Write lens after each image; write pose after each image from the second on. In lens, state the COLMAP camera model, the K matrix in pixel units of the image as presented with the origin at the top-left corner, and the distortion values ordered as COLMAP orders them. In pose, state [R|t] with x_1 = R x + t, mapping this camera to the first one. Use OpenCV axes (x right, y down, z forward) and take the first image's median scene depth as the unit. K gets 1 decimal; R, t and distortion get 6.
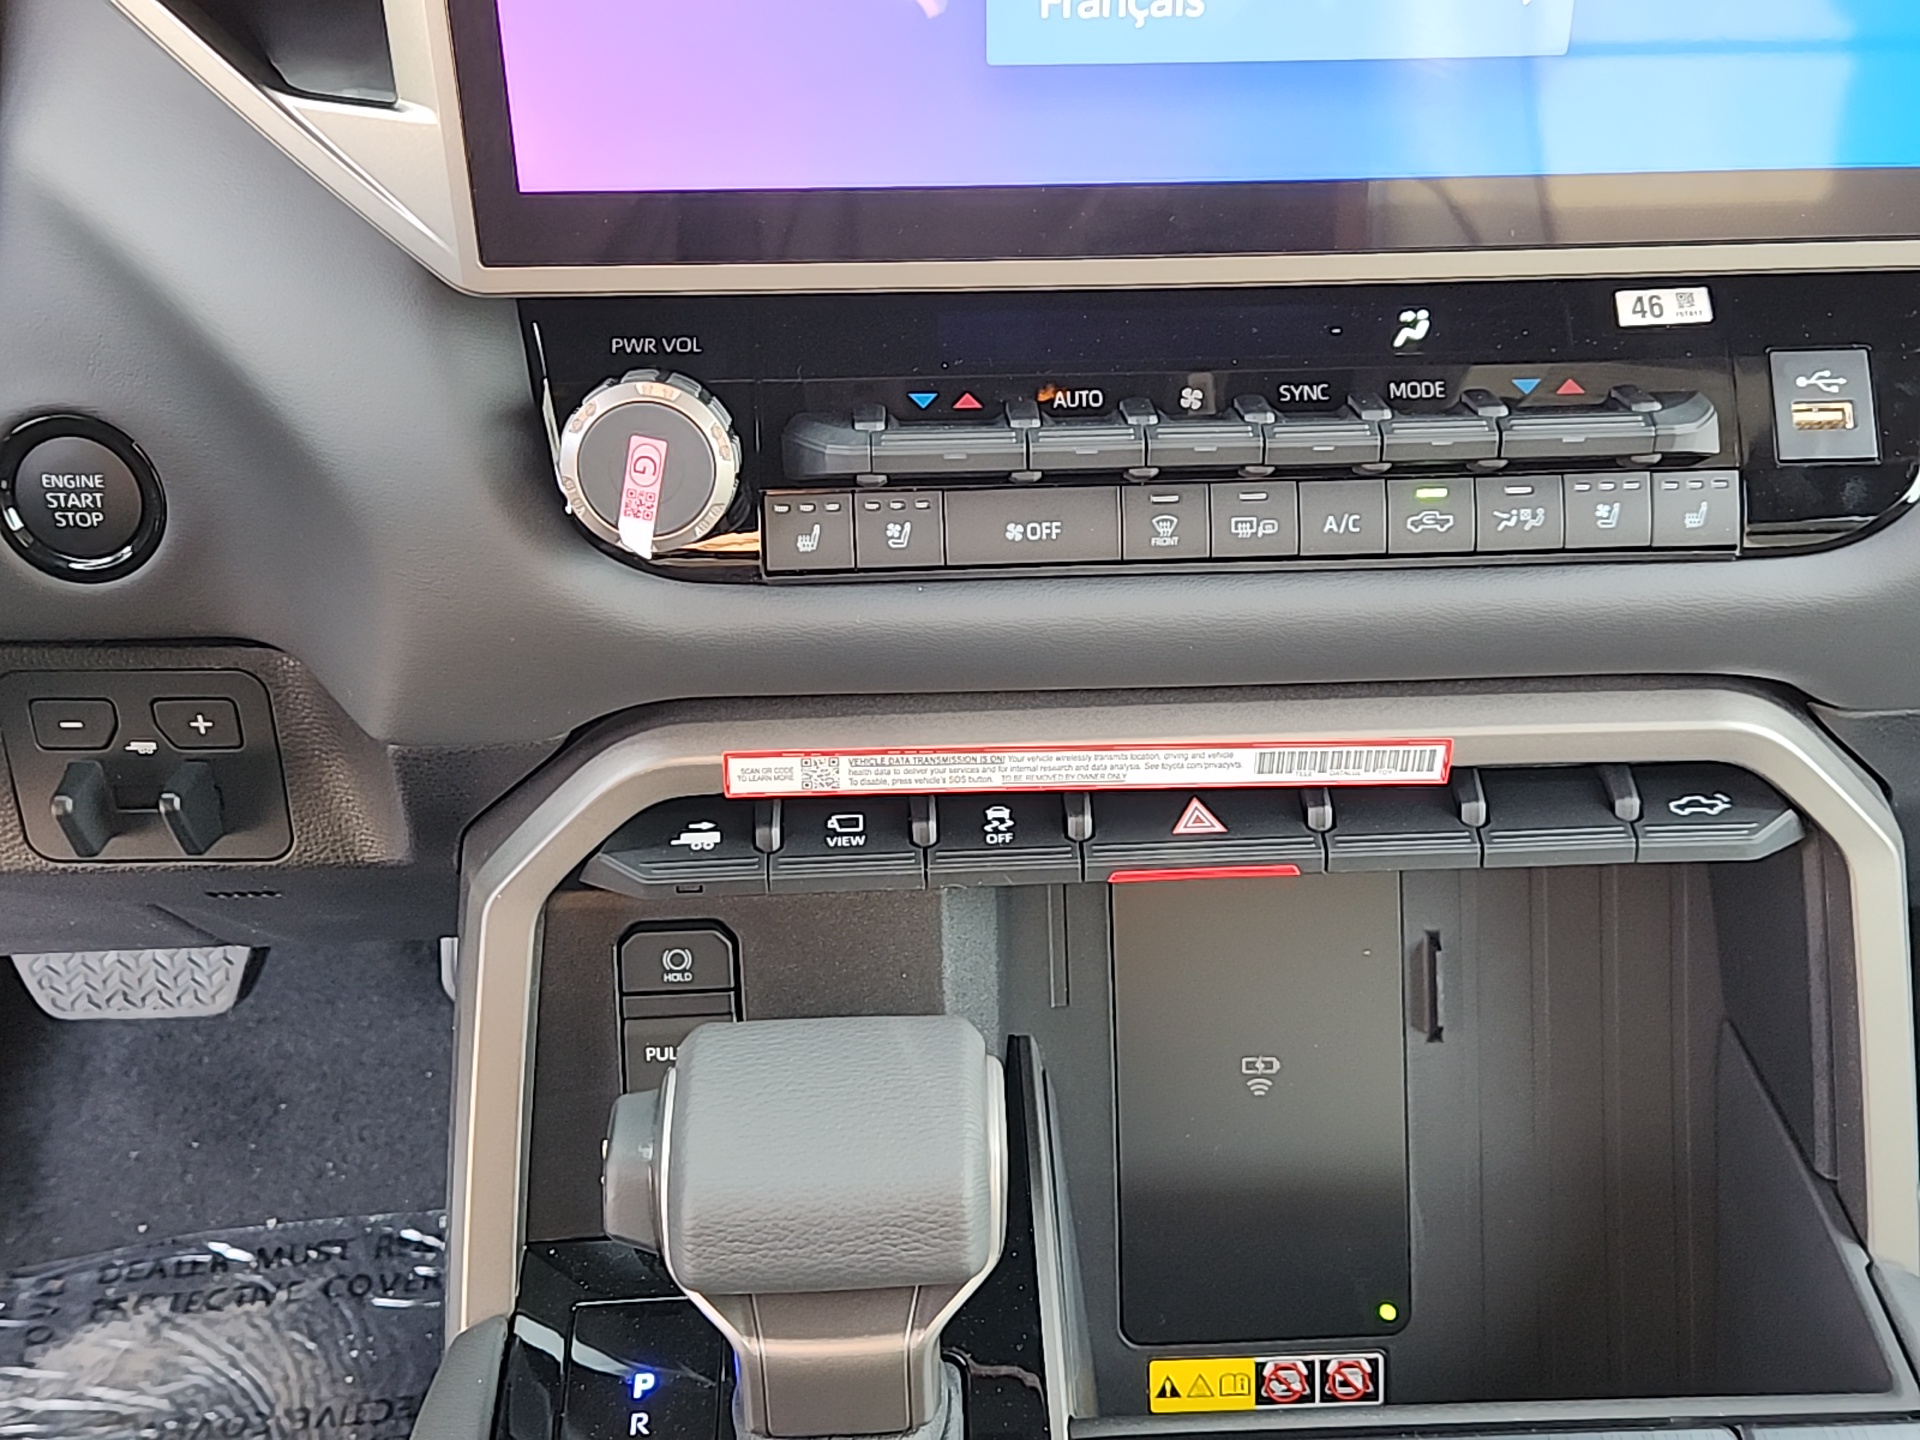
lens RADIAL K [[2149.2, 0, 989.5], [0, 2149.2, 743.1], [0, 0, 1]] dist [0.125427, -0.184602]
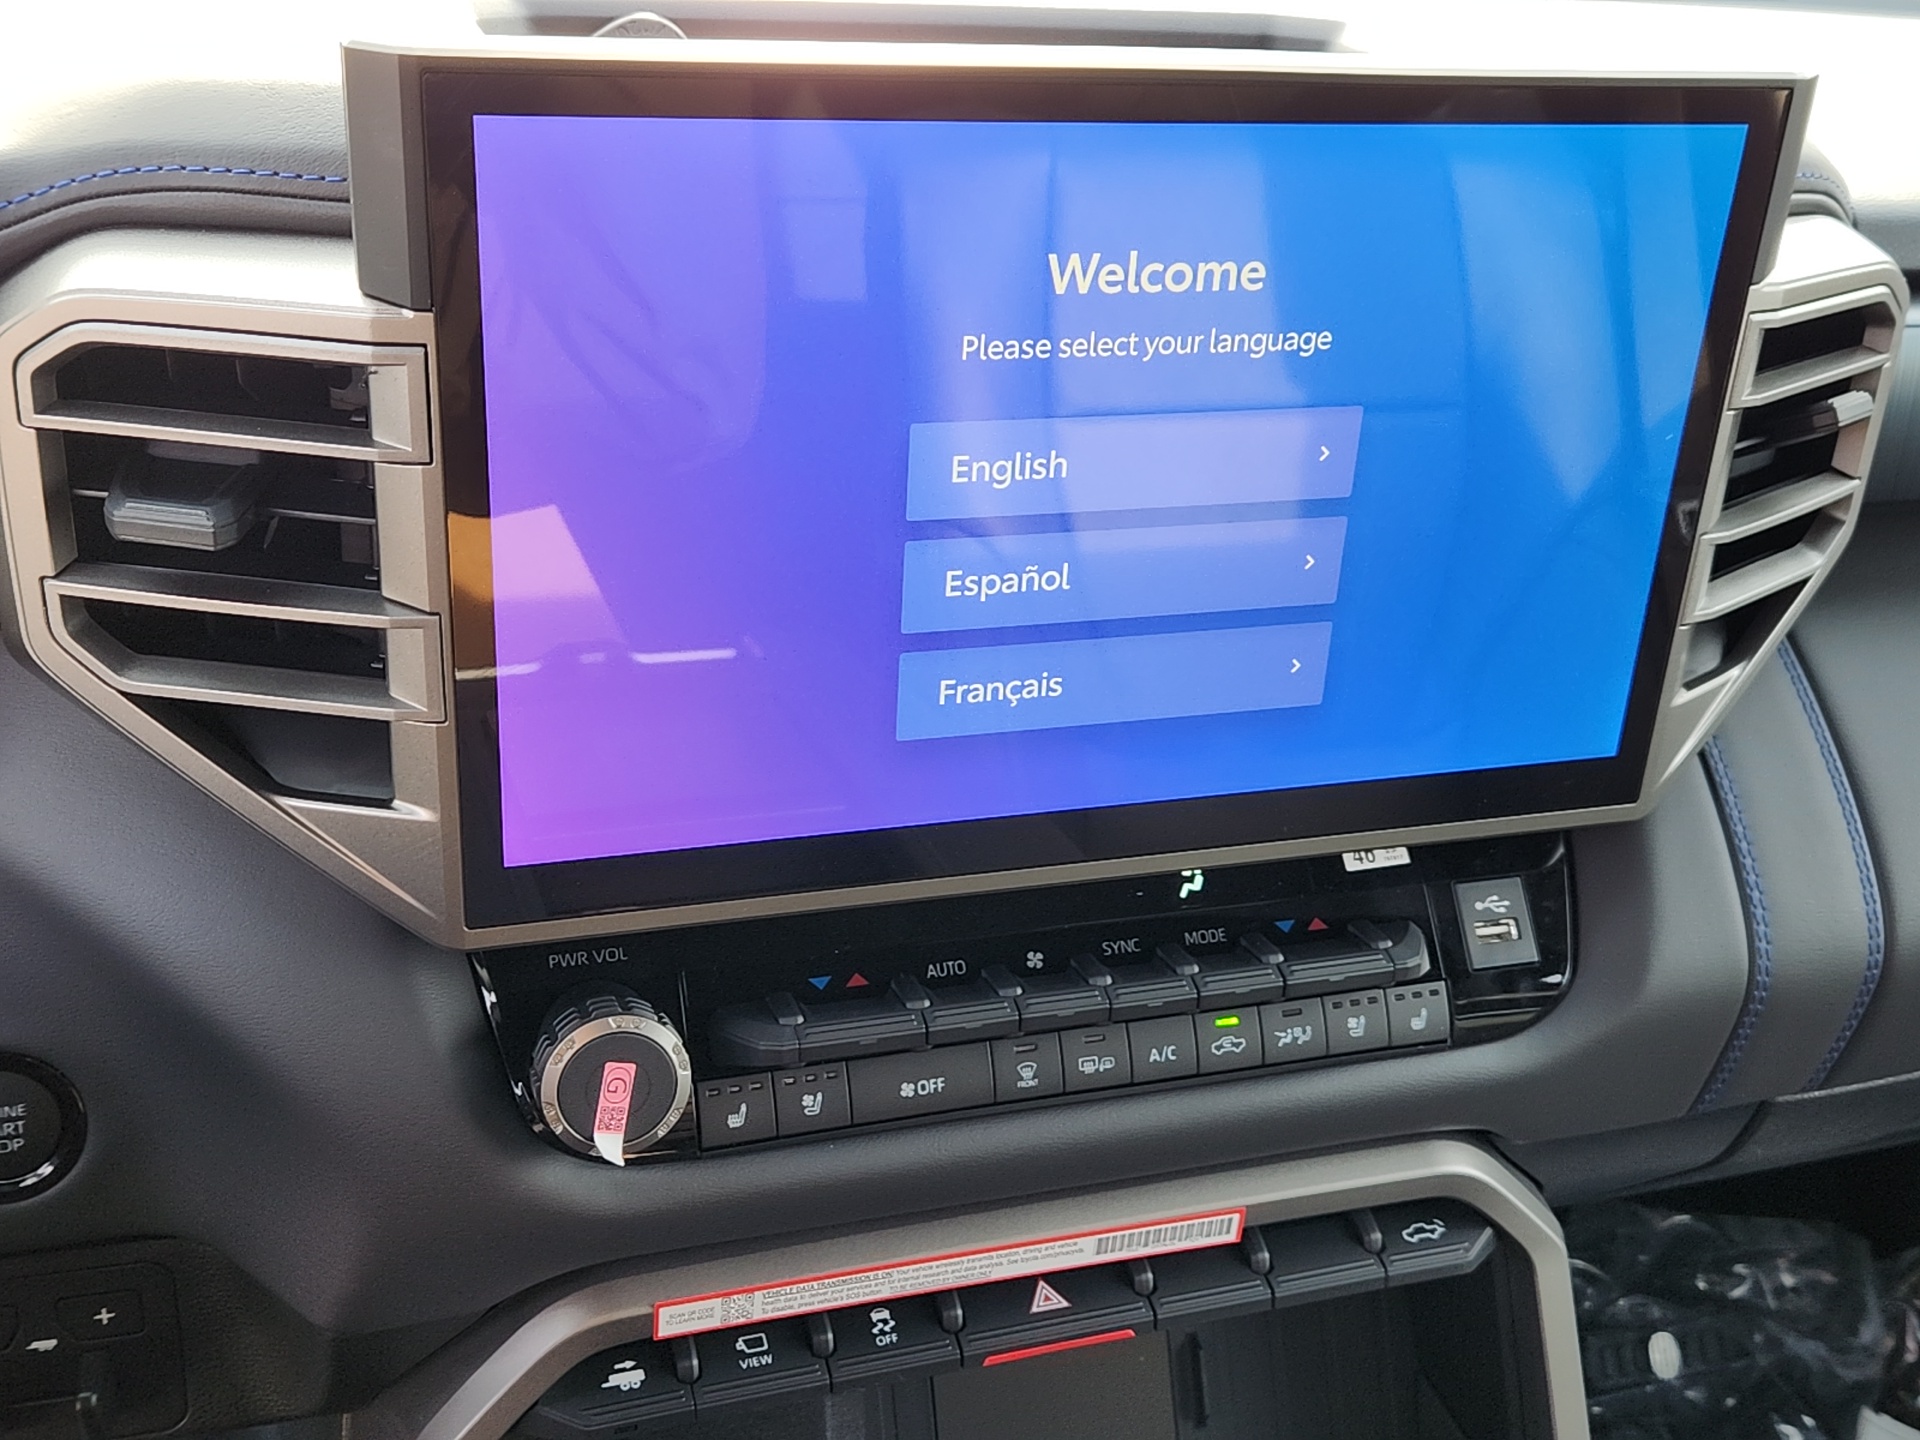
lens RADIAL K [[2149.2, 0, 989.5], [0, 2149.2, 743.1], [0, 0, 1]] dist [0.125427, -0.184602]
pose [[0.962264, -0.059375, 0.265562, -0.235441], [0.080440, 0.994358, -0.069152, -0.191464], [-0.259958, 0.087904, 0.961611, -0.160503]]
